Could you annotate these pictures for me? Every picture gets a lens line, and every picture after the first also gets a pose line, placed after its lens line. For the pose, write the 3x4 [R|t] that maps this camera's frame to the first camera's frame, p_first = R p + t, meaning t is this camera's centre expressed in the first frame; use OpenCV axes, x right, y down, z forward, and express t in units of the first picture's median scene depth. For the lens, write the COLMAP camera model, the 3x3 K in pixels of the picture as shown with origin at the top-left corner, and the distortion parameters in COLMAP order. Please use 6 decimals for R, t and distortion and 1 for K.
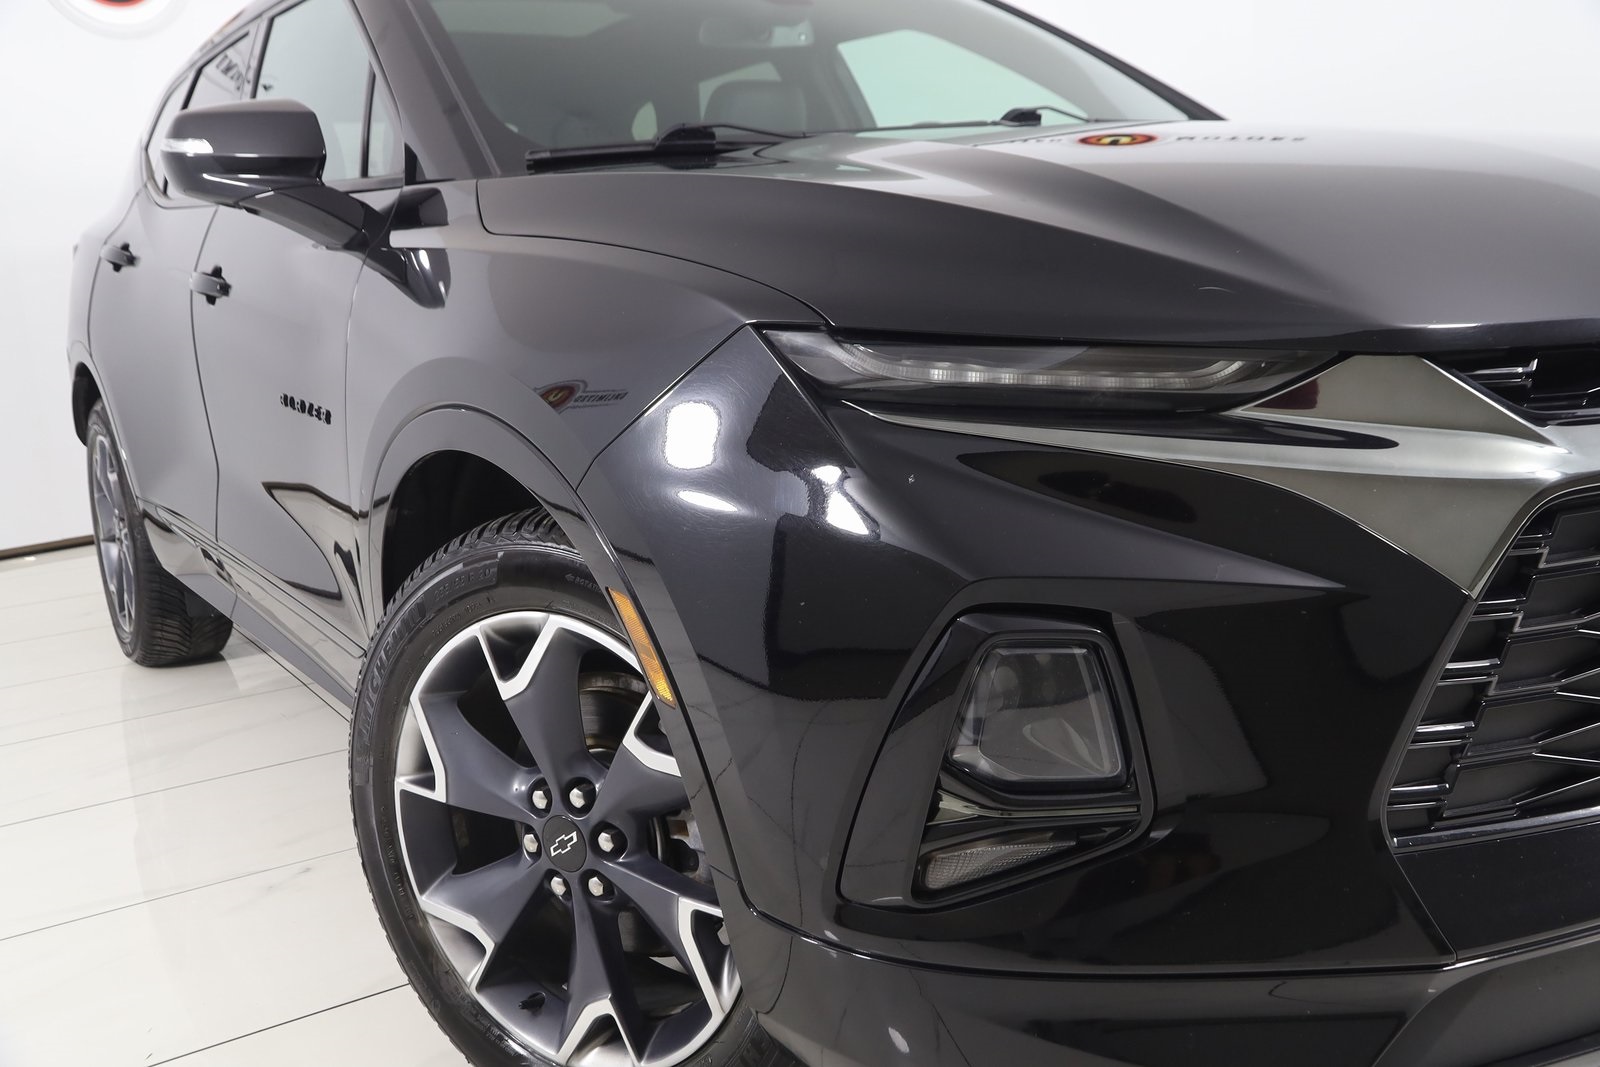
lens RADIAL K [[1478.8, 0, 798.9], [0, 1478.8, 518.6], [0, 0, 1]] dist [-0.005185, 0.015906]
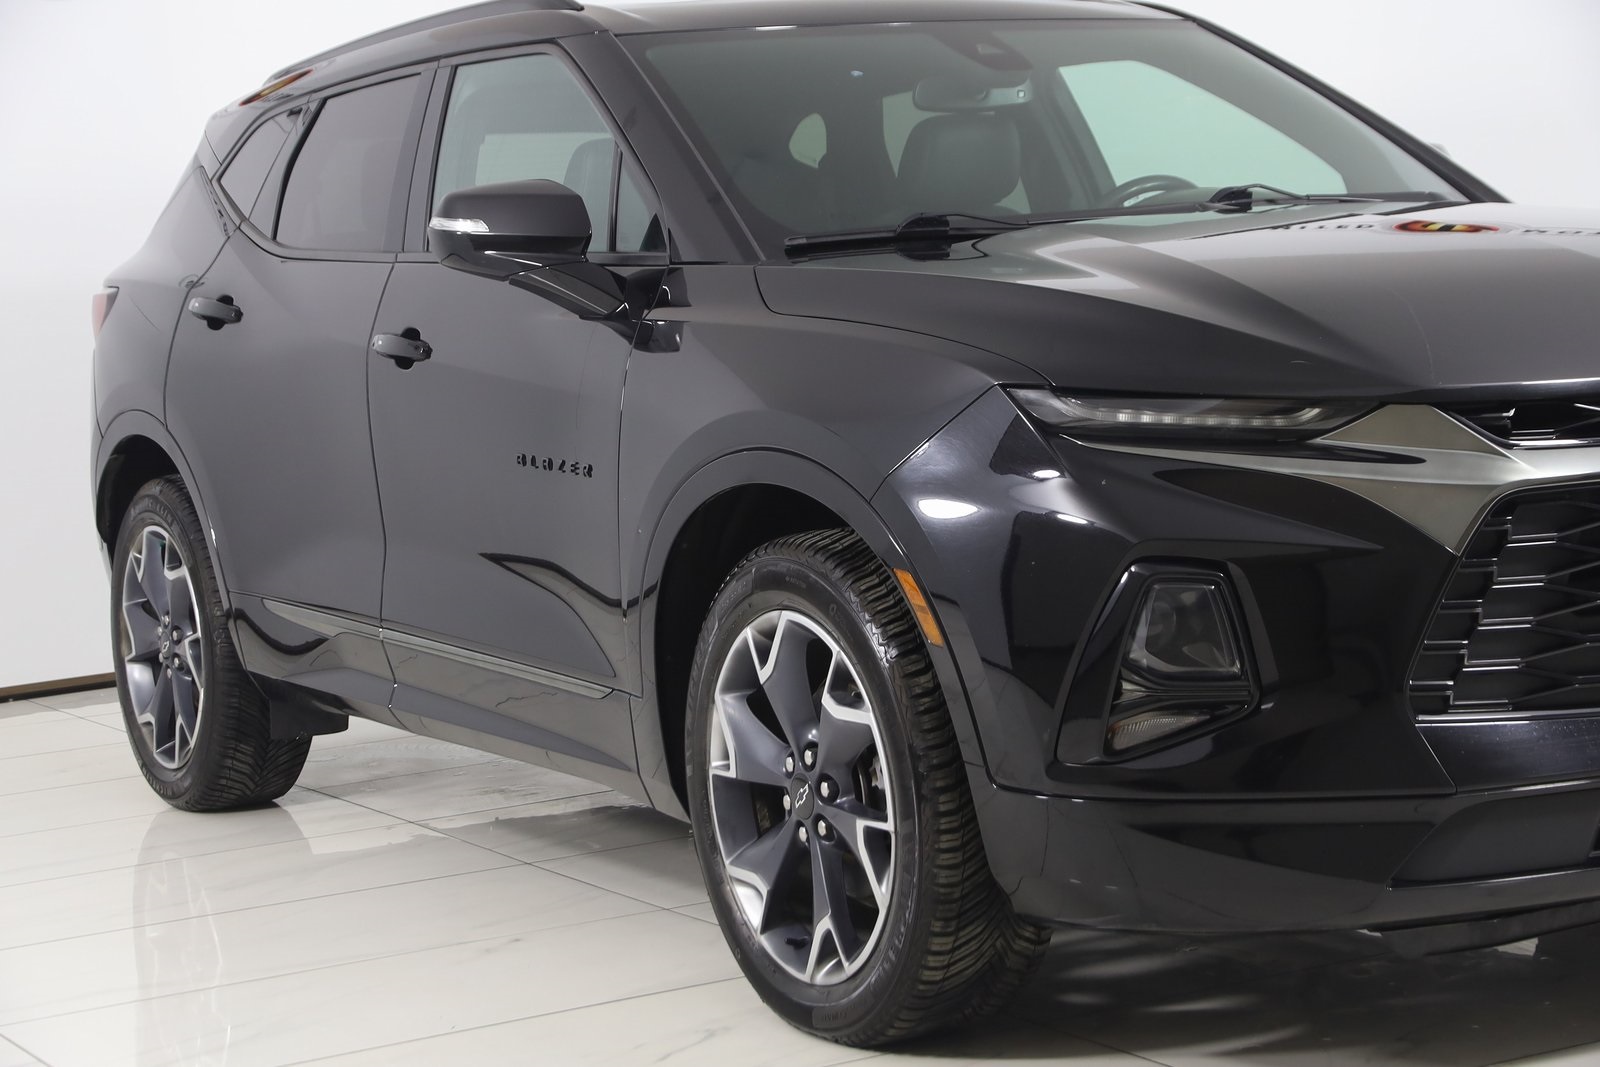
lens RADIAL K [[2872.6, 0, 800.0], [0, 2872.6, 533.5], [0, 0, 1]] dist [0.082196, 0.095455]
pose [[0.998076, 0.006980, -0.061609, -0.053208], [-0.012258, 0.996244, -0.085722, 0.272655], [0.060779, 0.086312, 0.994412, -1.906100]]
